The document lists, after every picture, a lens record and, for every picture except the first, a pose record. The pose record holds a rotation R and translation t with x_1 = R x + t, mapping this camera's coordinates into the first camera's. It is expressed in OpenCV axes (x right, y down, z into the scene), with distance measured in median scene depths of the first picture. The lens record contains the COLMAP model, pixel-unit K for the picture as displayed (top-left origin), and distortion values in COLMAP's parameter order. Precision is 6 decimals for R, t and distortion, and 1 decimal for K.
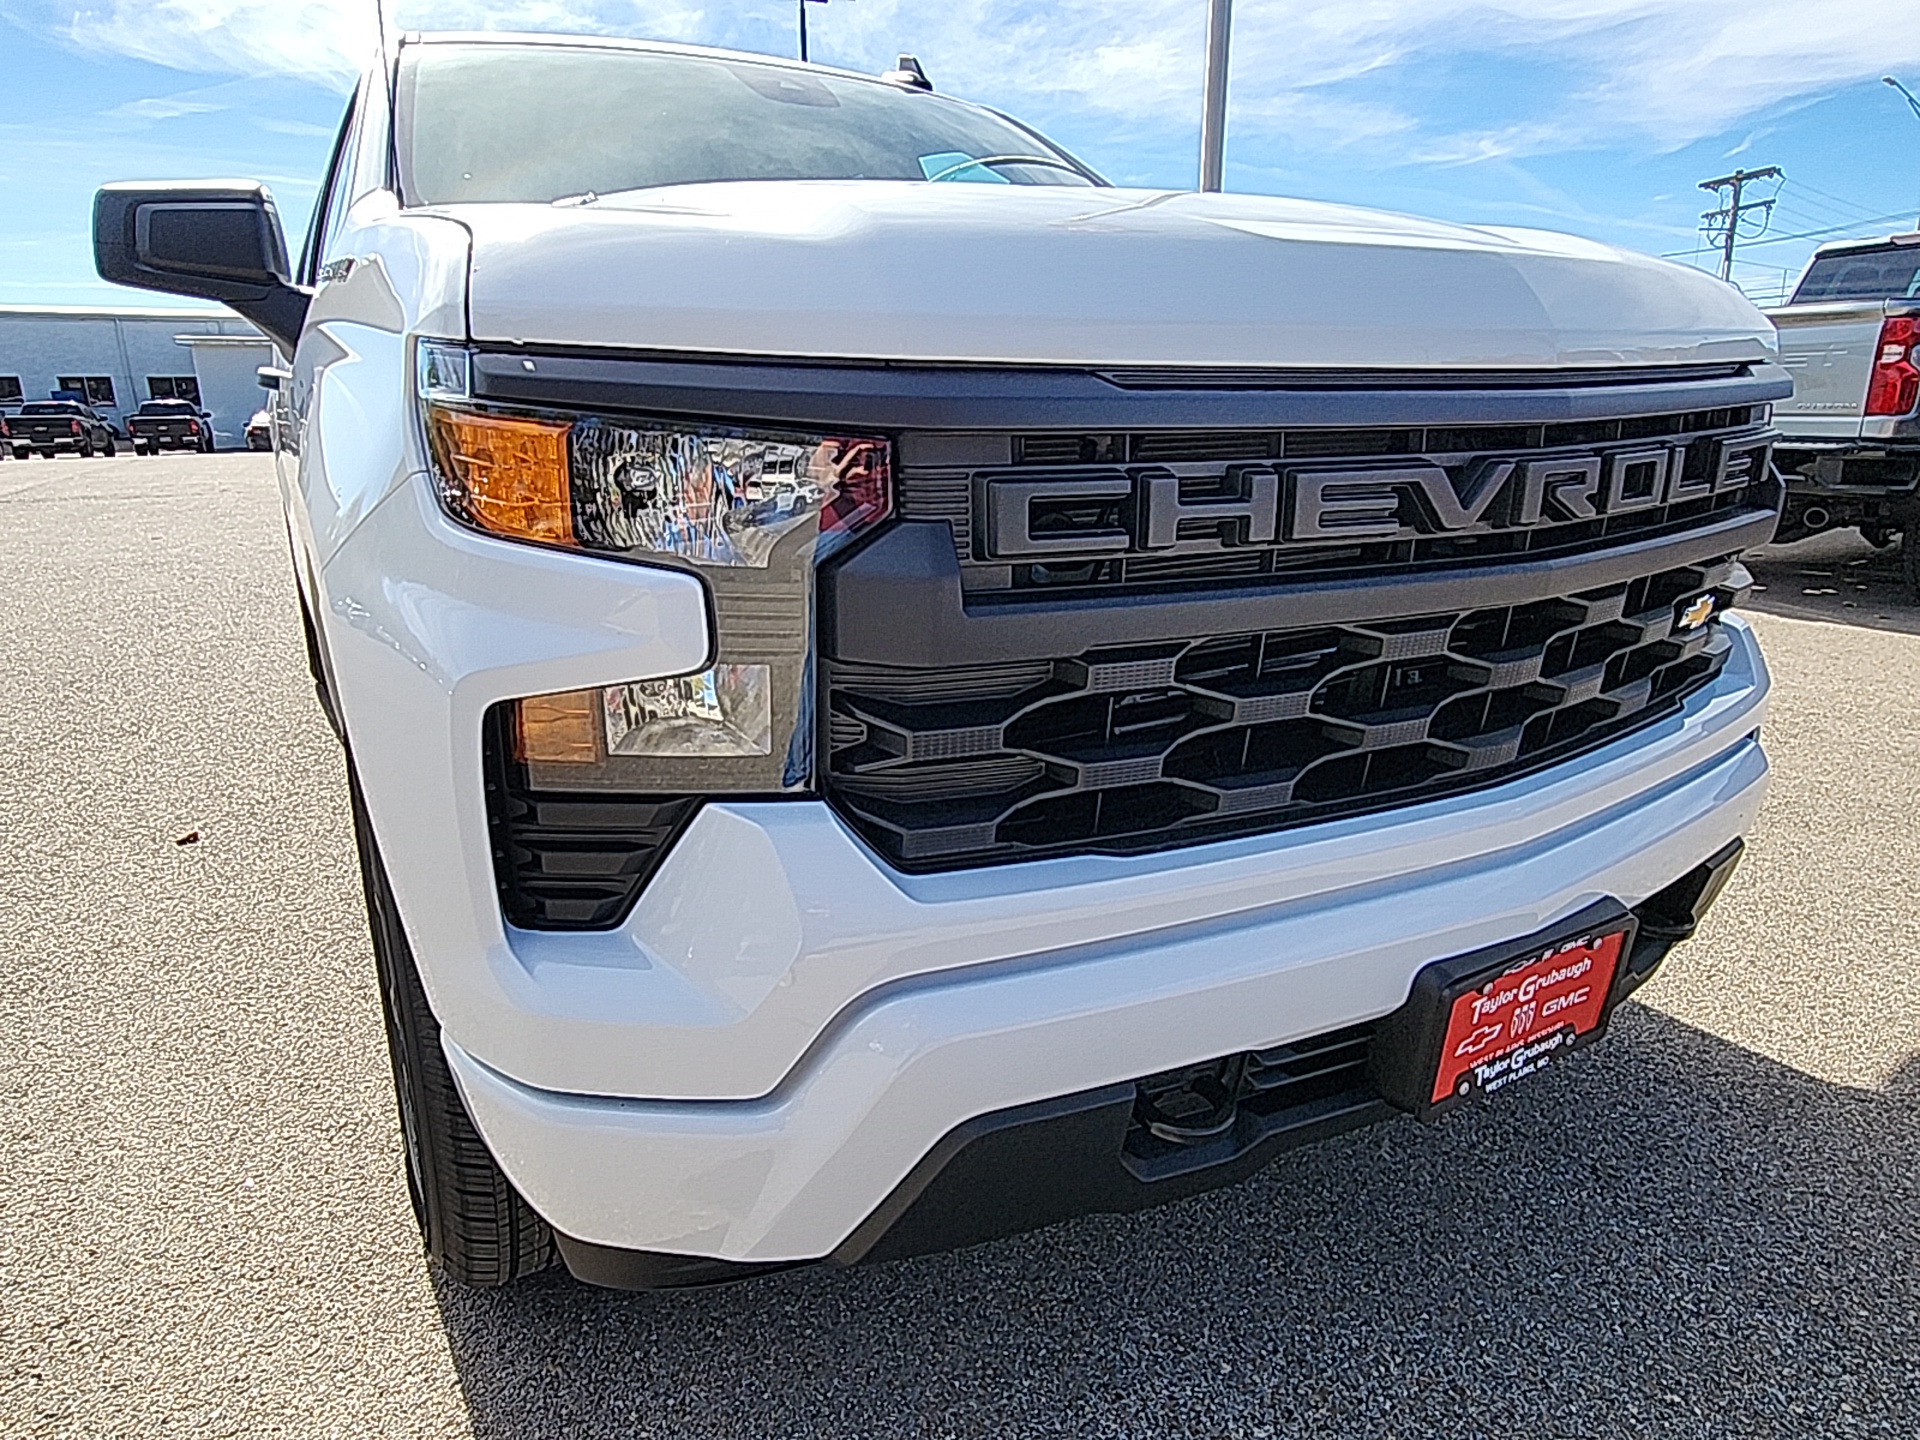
lens RADIAL K [[1117.1, 0, 921.9], [0, 1117.1, 715.6], [0, 0, 1]] dist [-0.005679, -0.003926]
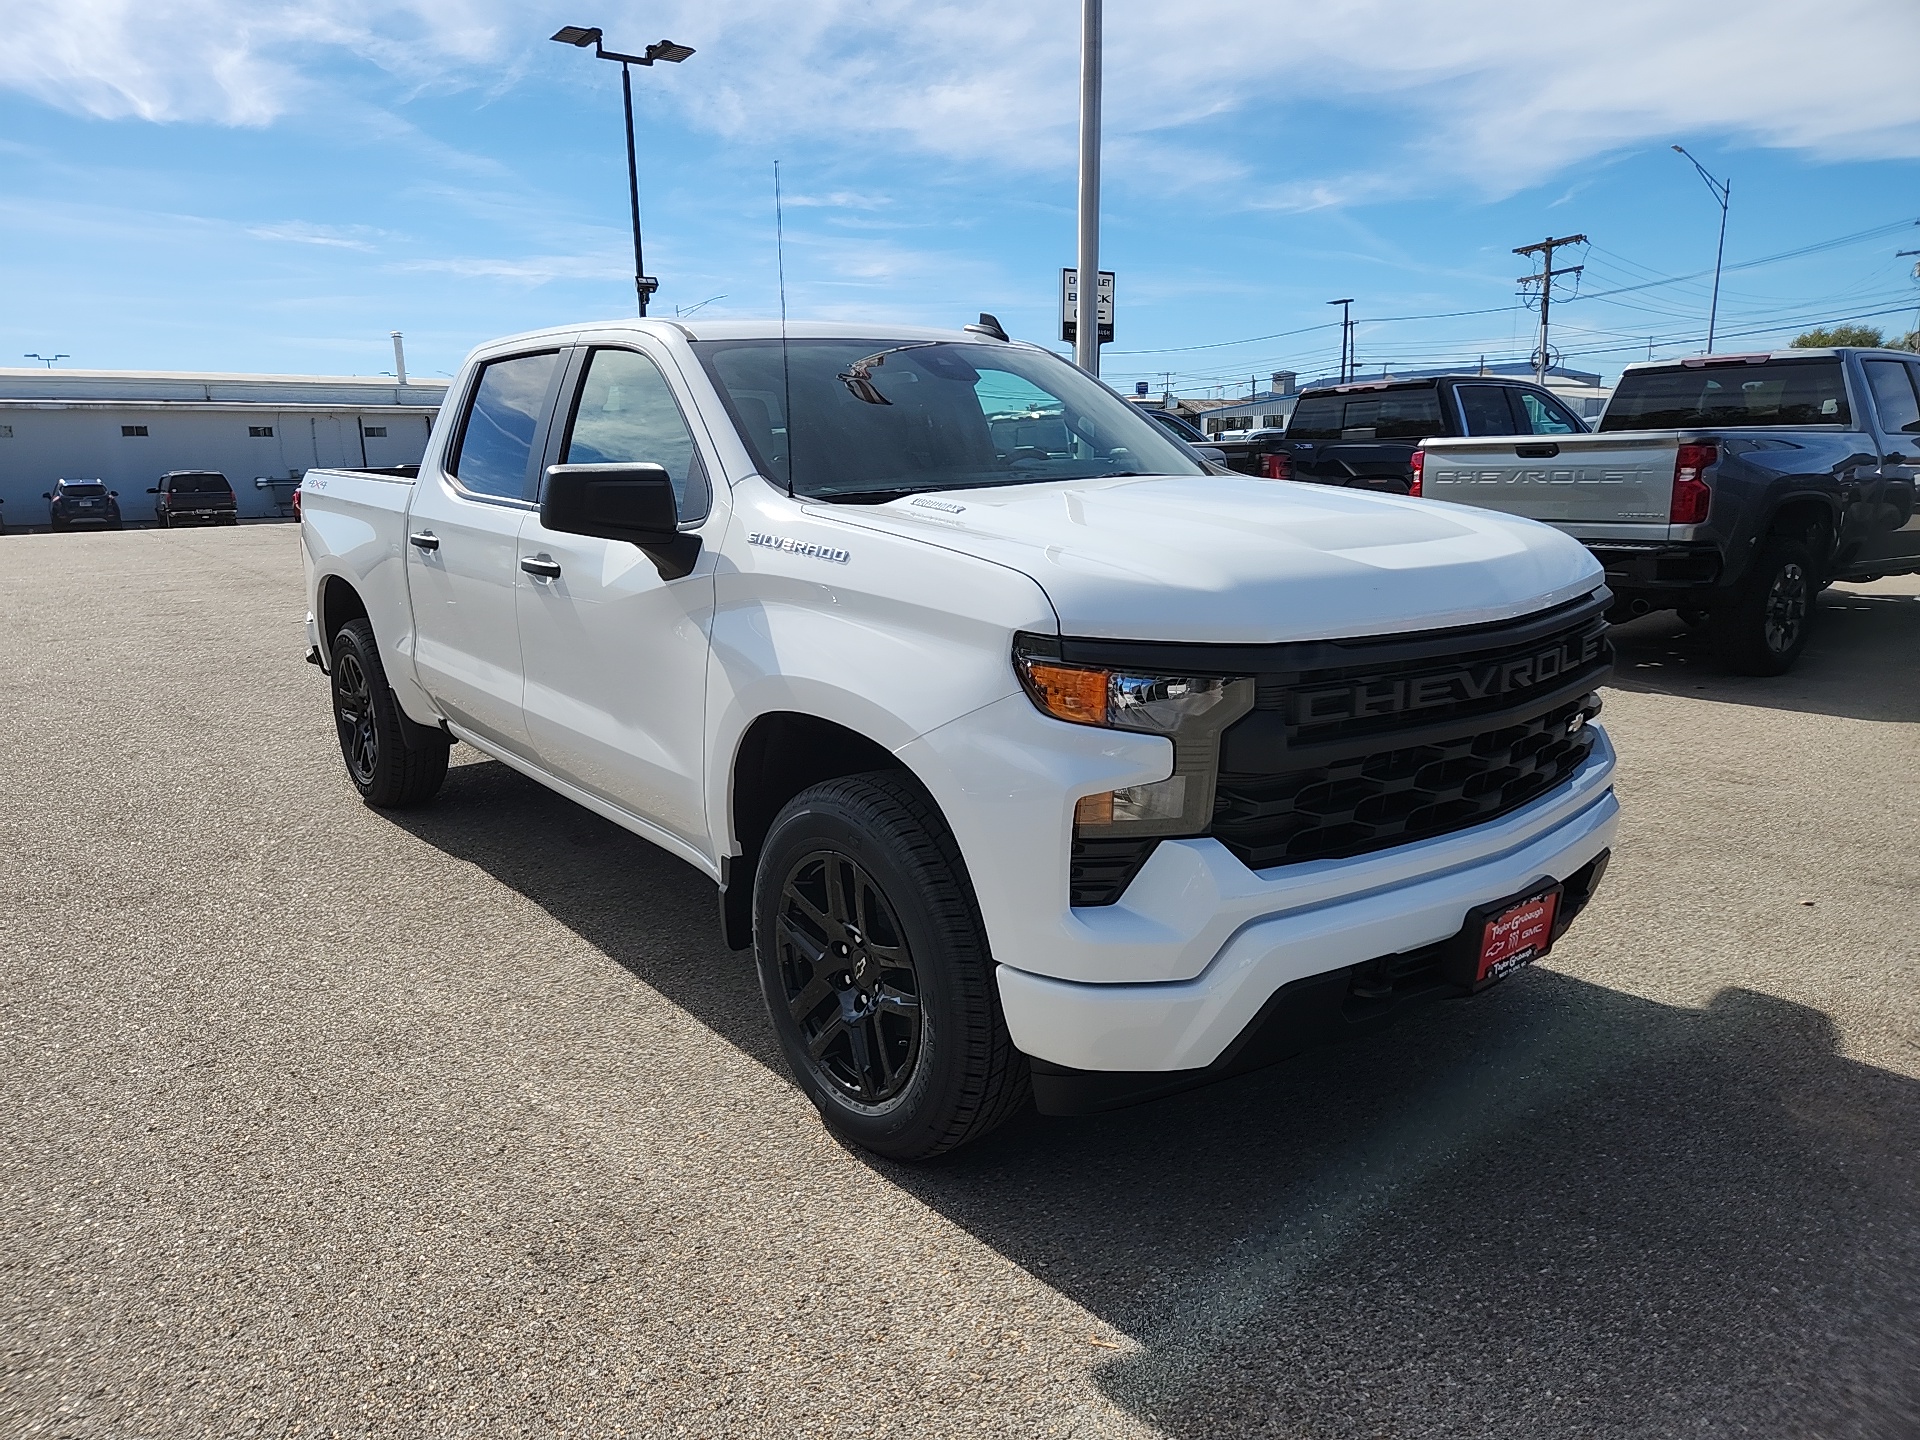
lens RADIAL K [[1253.0, 0, 962.2], [0, 1253.0, 705.8], [0, 0, 1]] dist [0.093581, -0.069770]
pose [[0.983423, -0.032785, 0.178337, -0.819797], [0.045131, 0.996824, -0.065618, -0.032553], [-0.175620, 0.072579, 0.981779, -1.083146]]
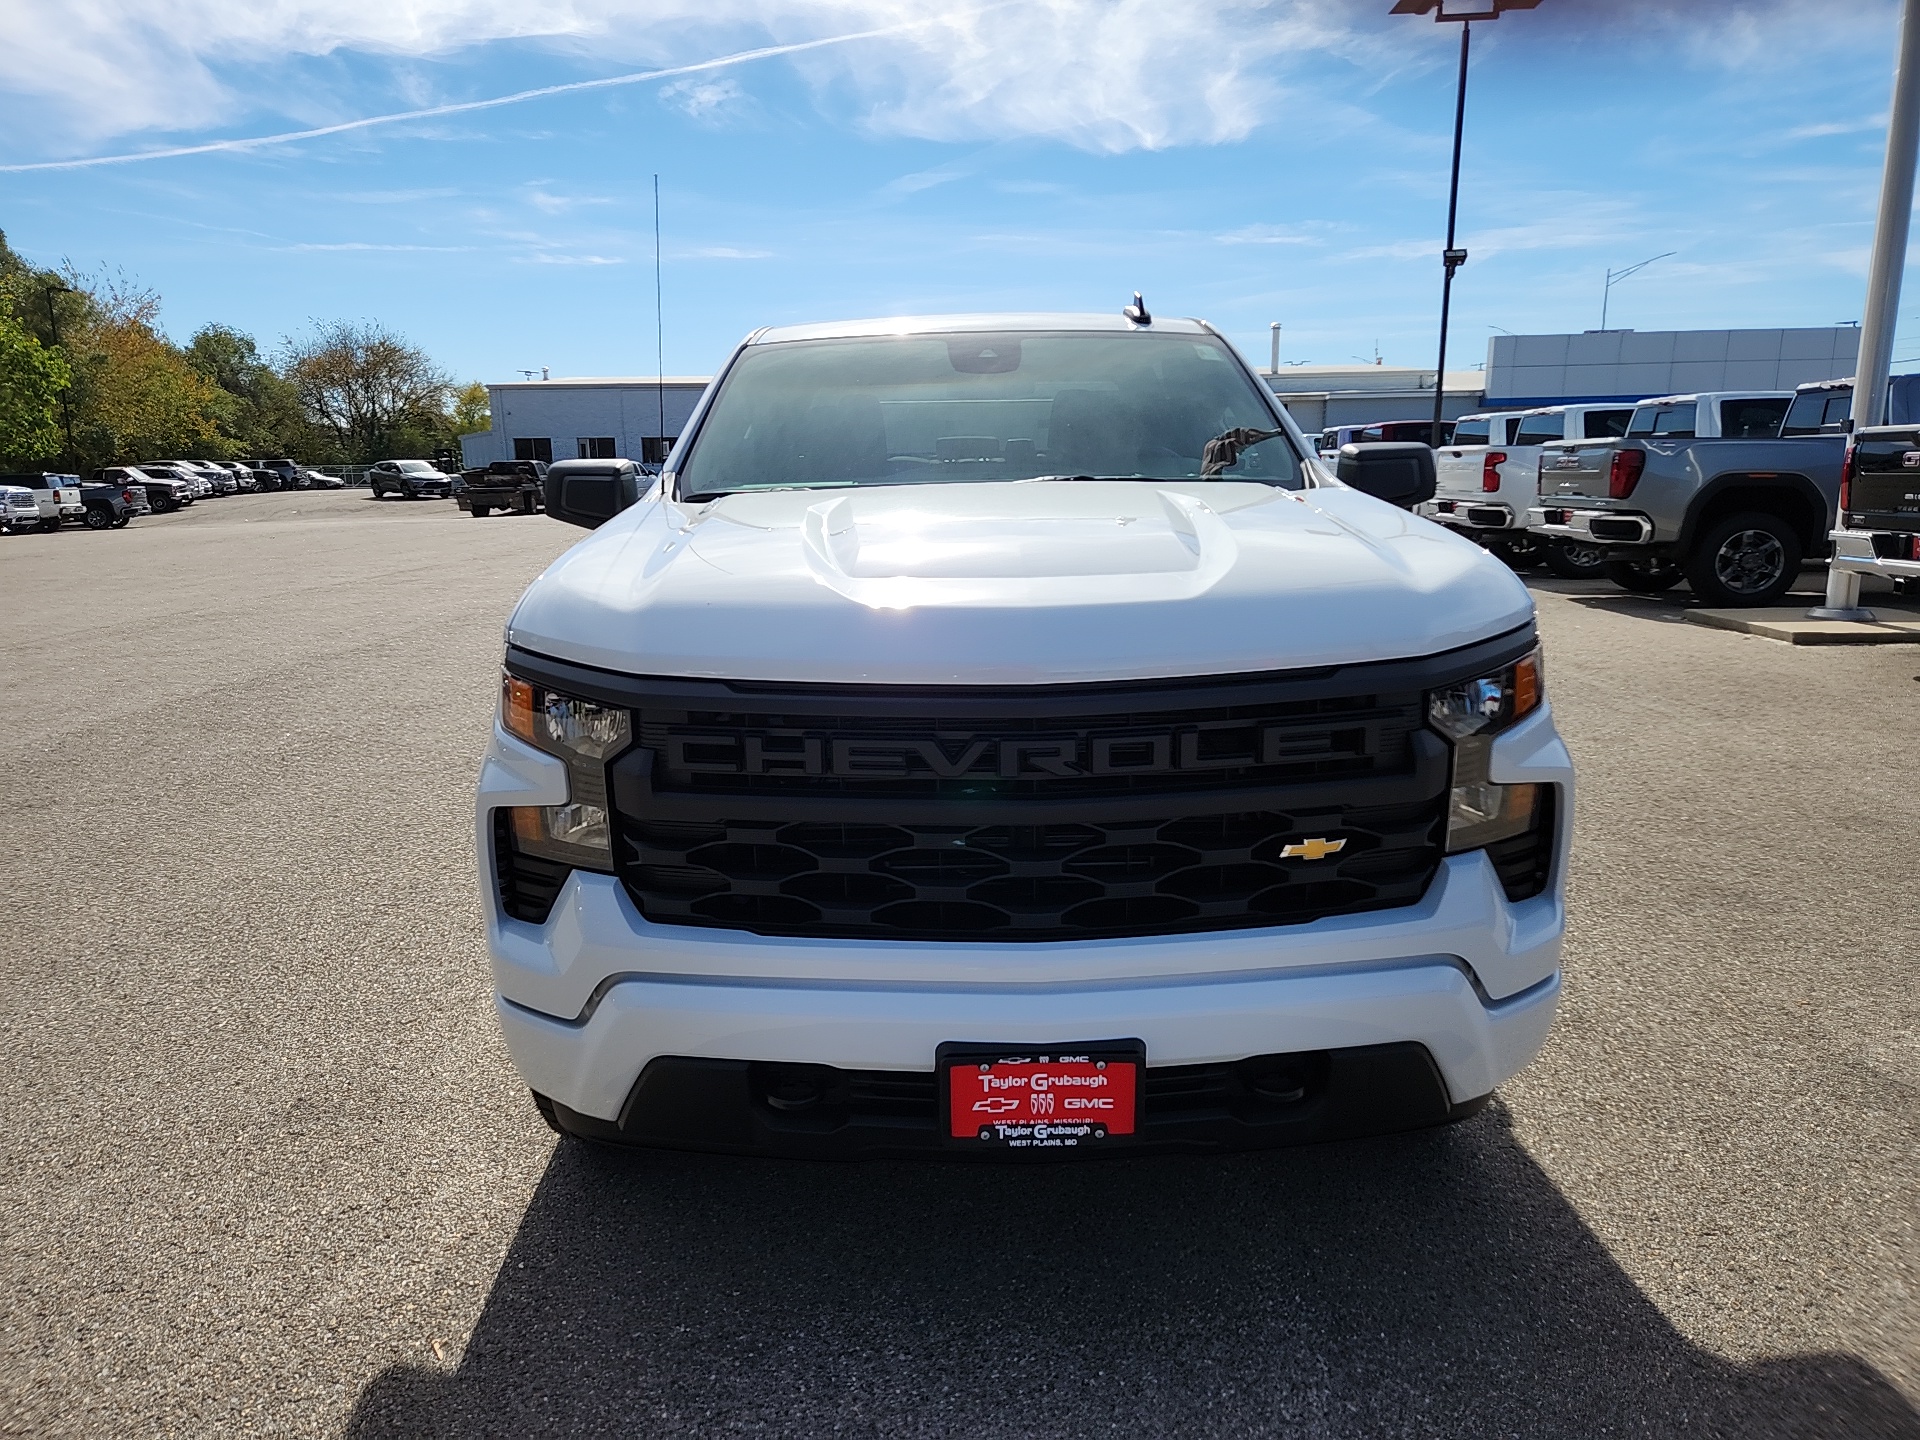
lens RADIAL K [[1299.8, 0, 961.2], [0, 1299.8, 692.6], [0, 0, 1]] dist [0.040209, -0.000863]
pose [[0.883351, 0.095085, -0.458967, 1.236010], [-0.127923, 0.990940, -0.040913, -0.192600], [0.450918, 0.094853, 0.887511, -0.669839]]
